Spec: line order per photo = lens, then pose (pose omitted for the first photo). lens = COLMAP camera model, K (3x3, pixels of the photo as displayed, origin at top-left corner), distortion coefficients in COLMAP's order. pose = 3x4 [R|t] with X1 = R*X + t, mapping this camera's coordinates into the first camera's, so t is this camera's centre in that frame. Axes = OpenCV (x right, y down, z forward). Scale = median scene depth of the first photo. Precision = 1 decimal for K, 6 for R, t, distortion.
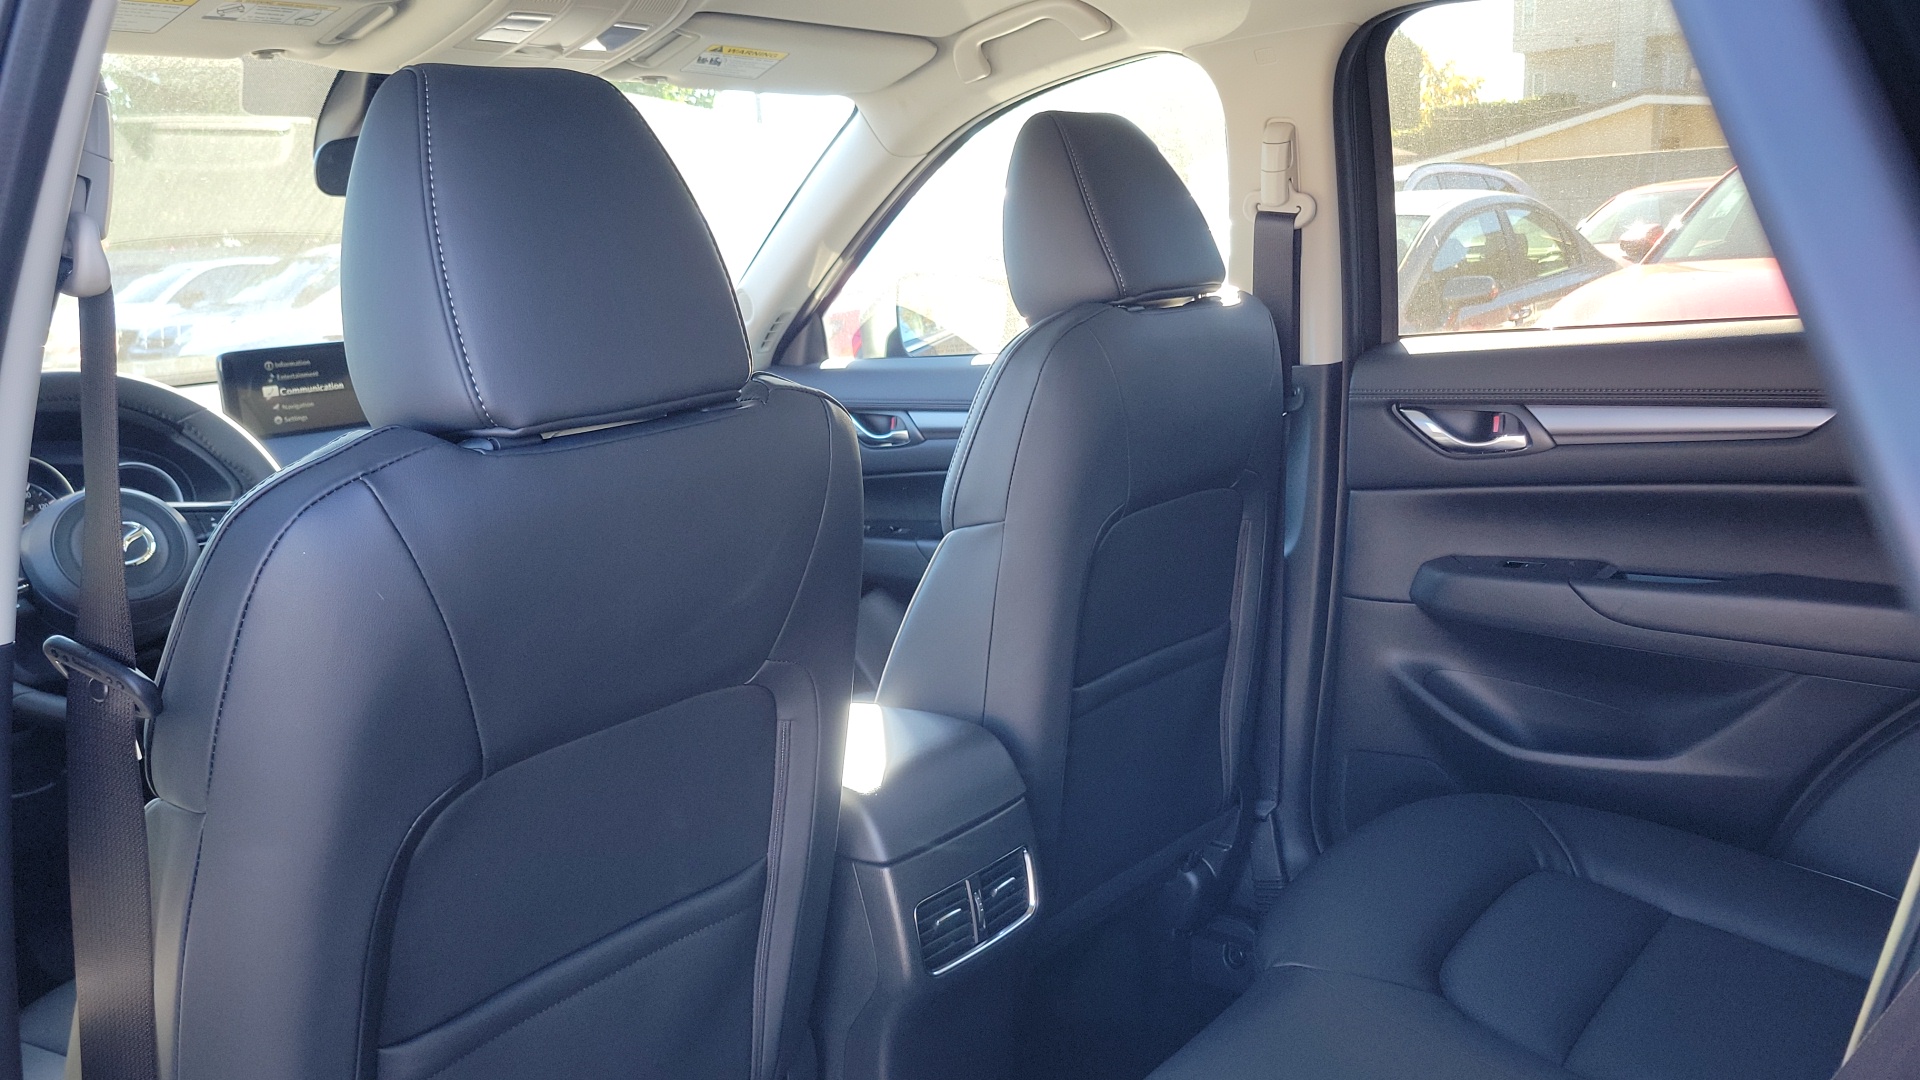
lens RADIAL K [[1465.6, 0, 971.2], [0, 1465.6, 536.3], [0, 0, 1]] dist [0.023398, -0.007735]
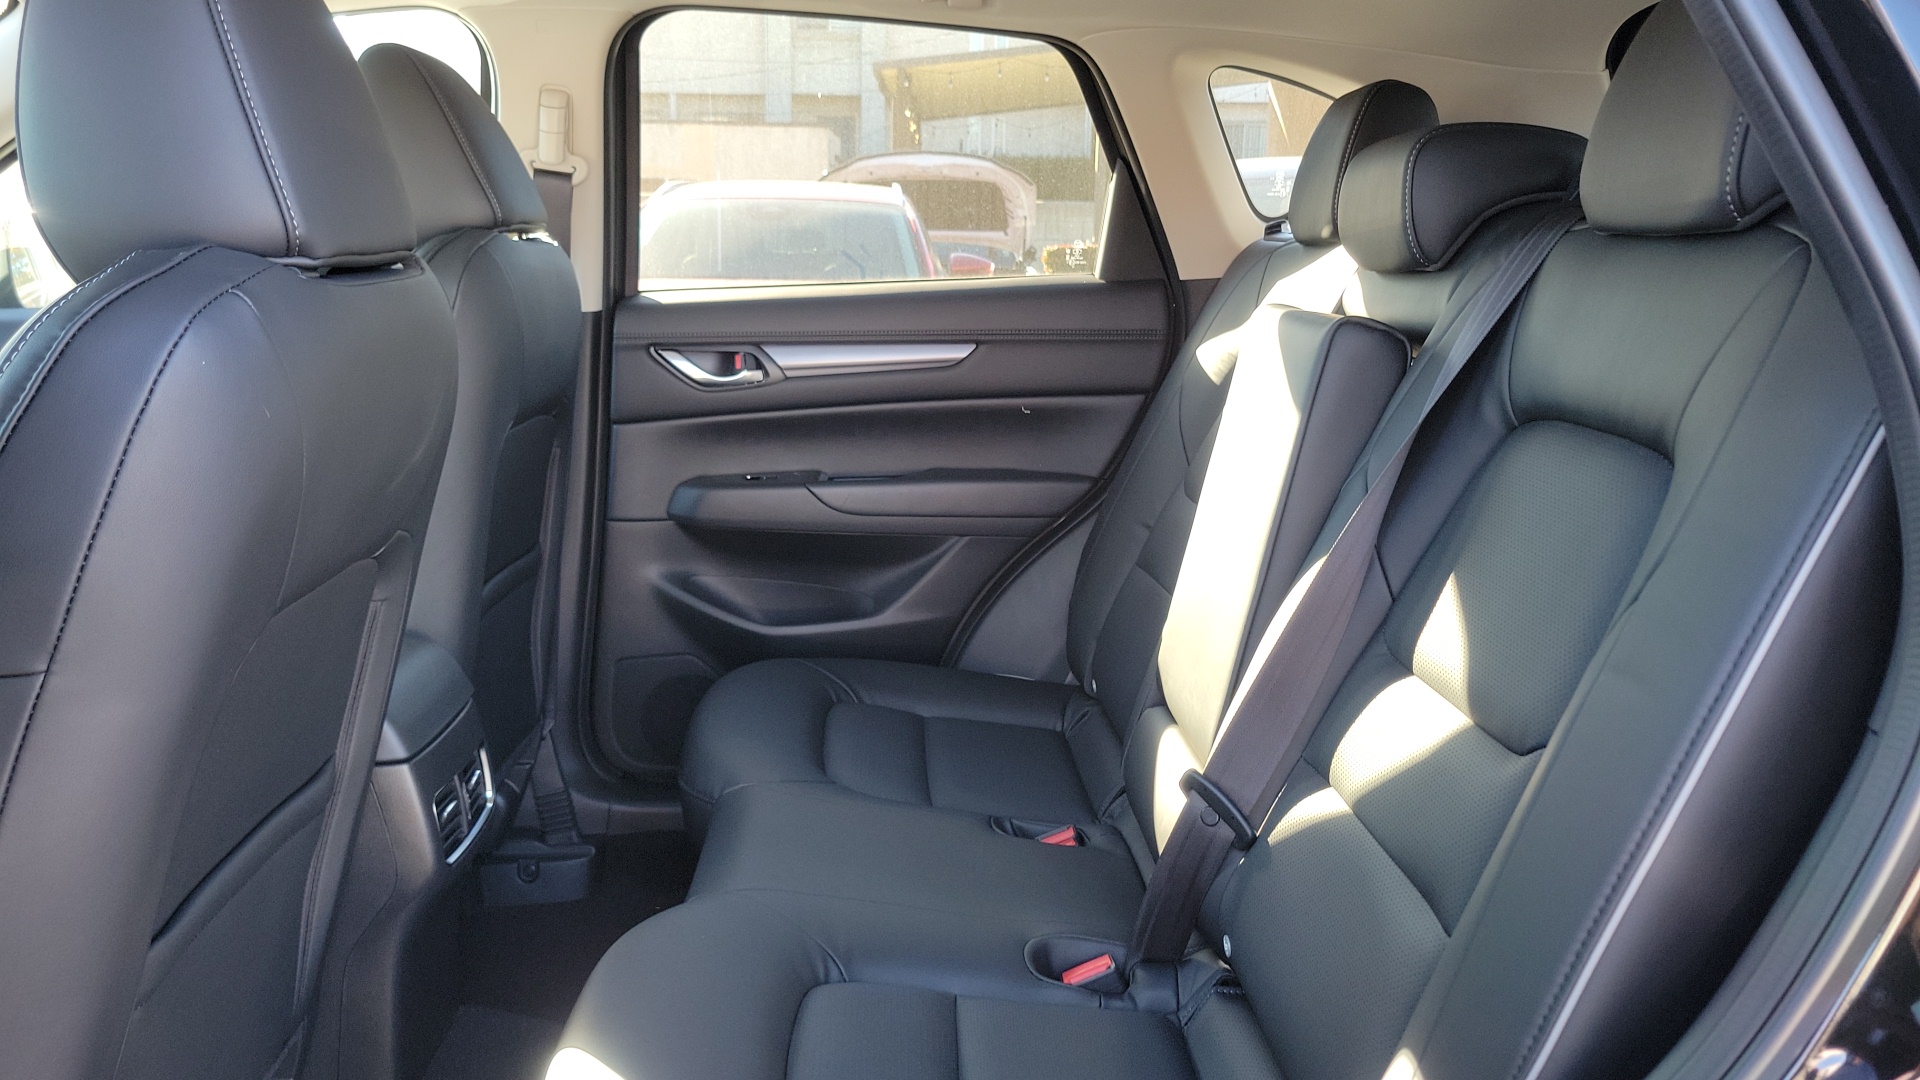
lens RADIAL K [[1523.0, 0, 960.0], [0, 1523.0, 540.0], [0, 0, 1]] dist [0.005264, 0.004122]
pose [[0.700538, -0.066208, 0.710537, -0.420854], [0.093706, 0.995600, 0.000383, 0.087271], [-0.707436, 0.066314, 0.703660, -0.009268]]
